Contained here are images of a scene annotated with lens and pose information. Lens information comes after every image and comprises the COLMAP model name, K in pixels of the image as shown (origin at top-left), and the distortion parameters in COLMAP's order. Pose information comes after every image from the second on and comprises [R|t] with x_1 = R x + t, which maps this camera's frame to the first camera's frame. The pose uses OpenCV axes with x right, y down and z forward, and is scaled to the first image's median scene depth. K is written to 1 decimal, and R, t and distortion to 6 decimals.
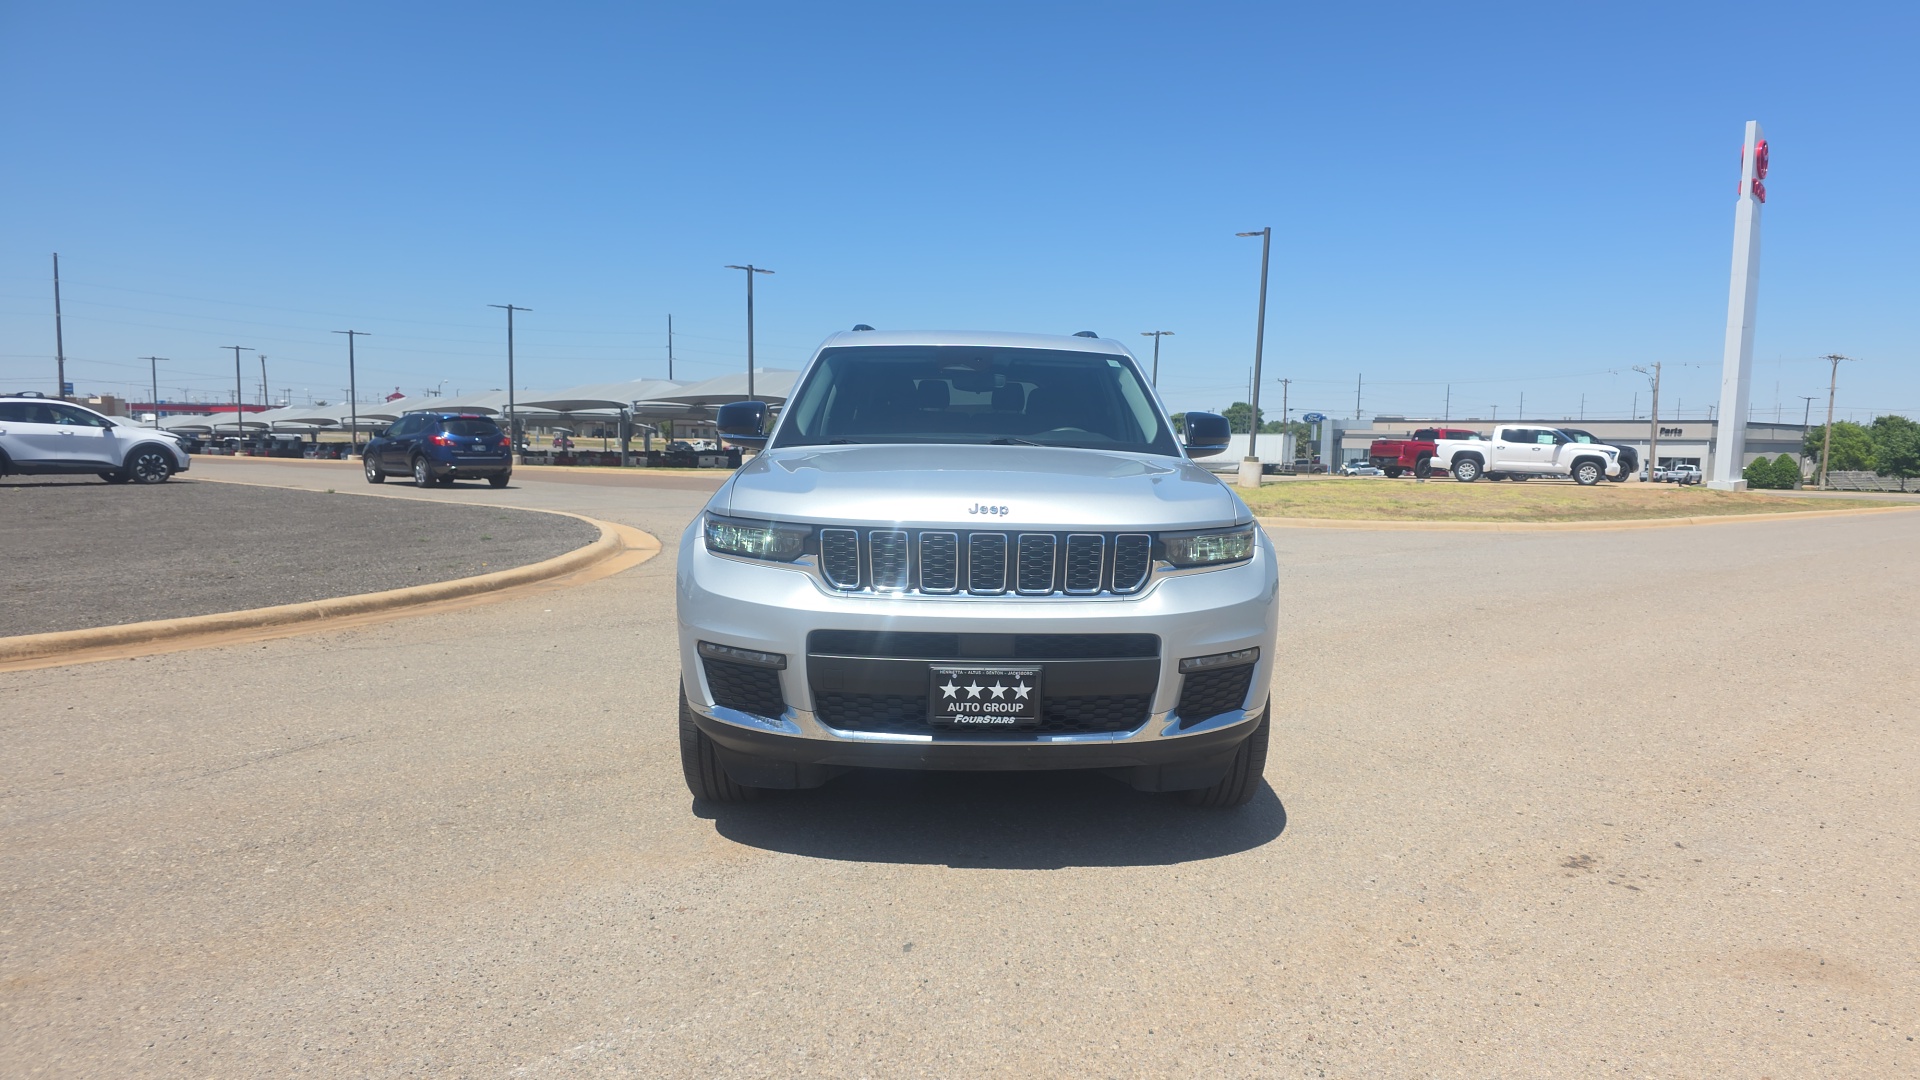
lens RADIAL K [[1316.6, 0, 960.0], [0, 1316.6, 540.0], [0, 0, 1]] dist [0.068670, -0.080752]
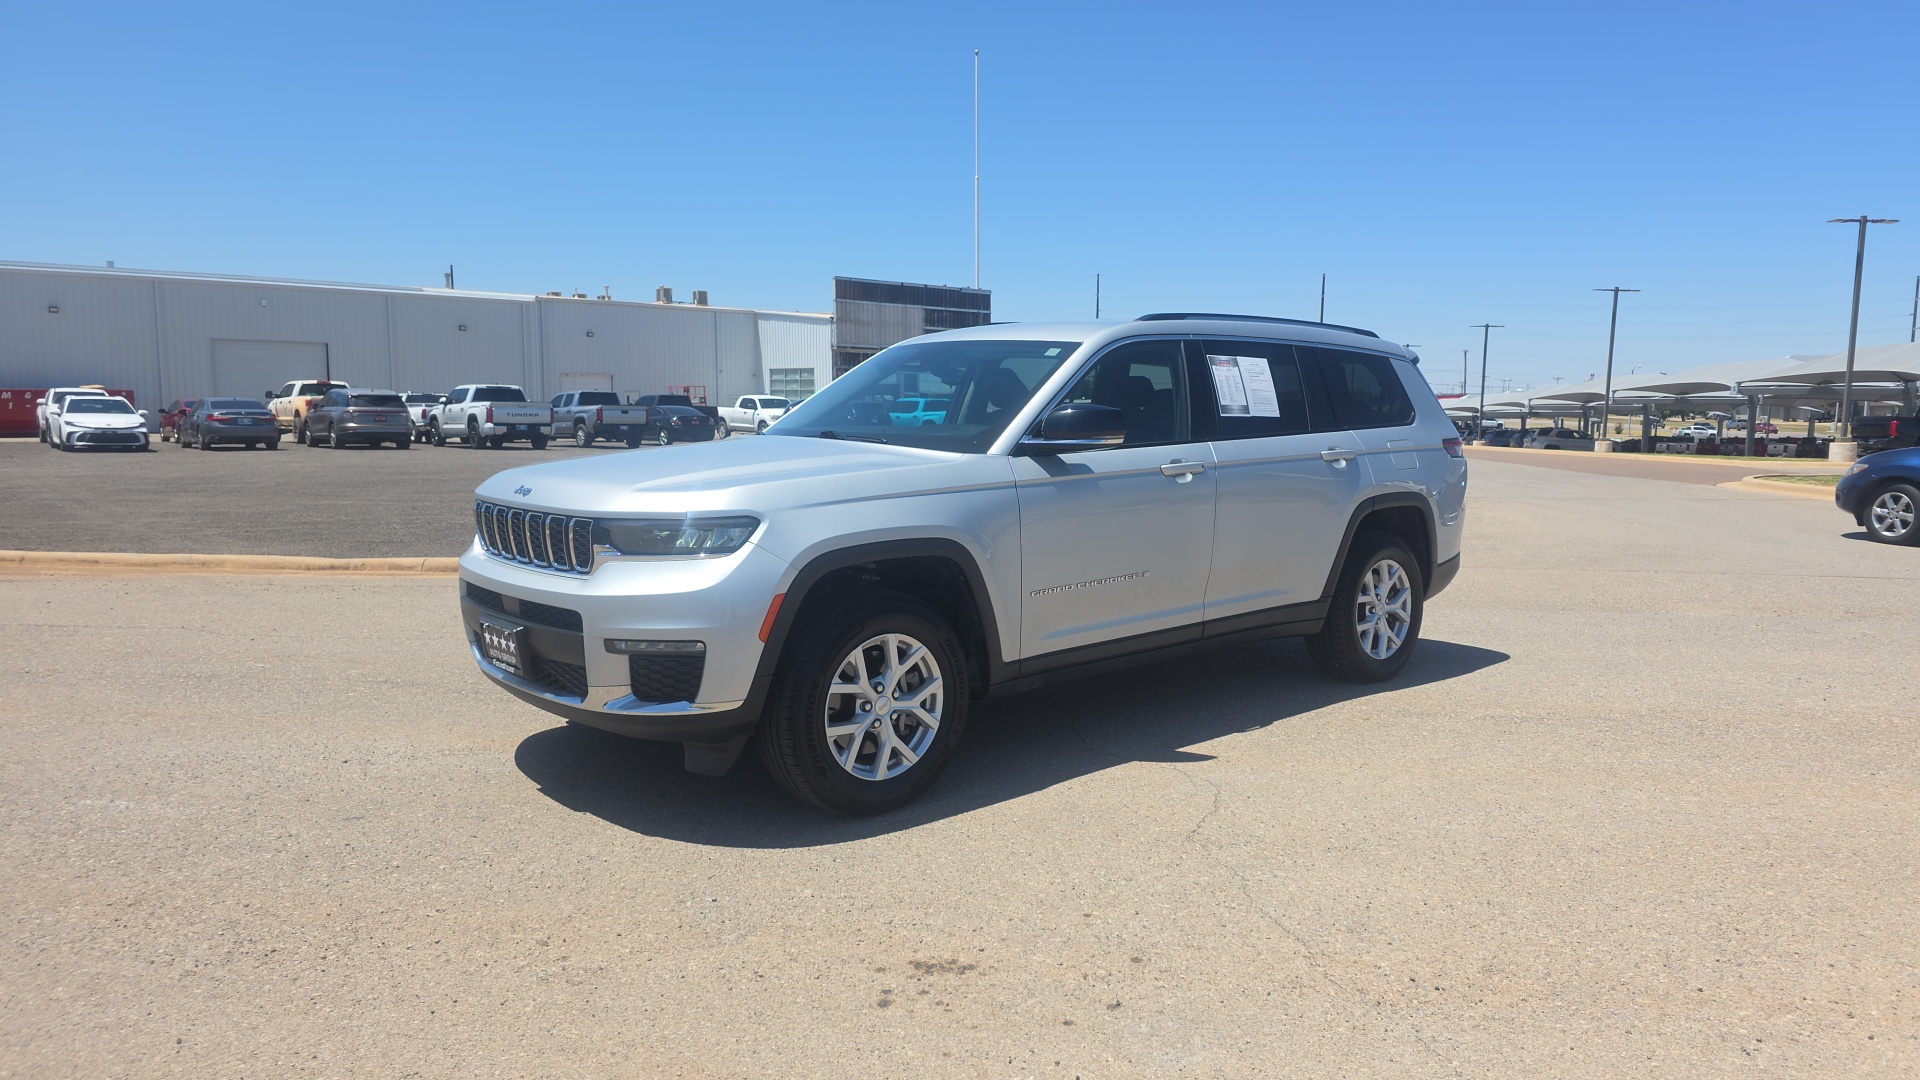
lens RADIAL K [[1251.7, 0, 960.0], [0, 1251.7, 540.0], [0, 0, 1]] dist [0.069909, -0.089764]
pose [[0.636513, 0.069362, -0.768140, 0.894176], [-0.057712, 0.997439, 0.042245, -0.038755], [0.769103, 0.017442, 0.638886, 0.454346]]
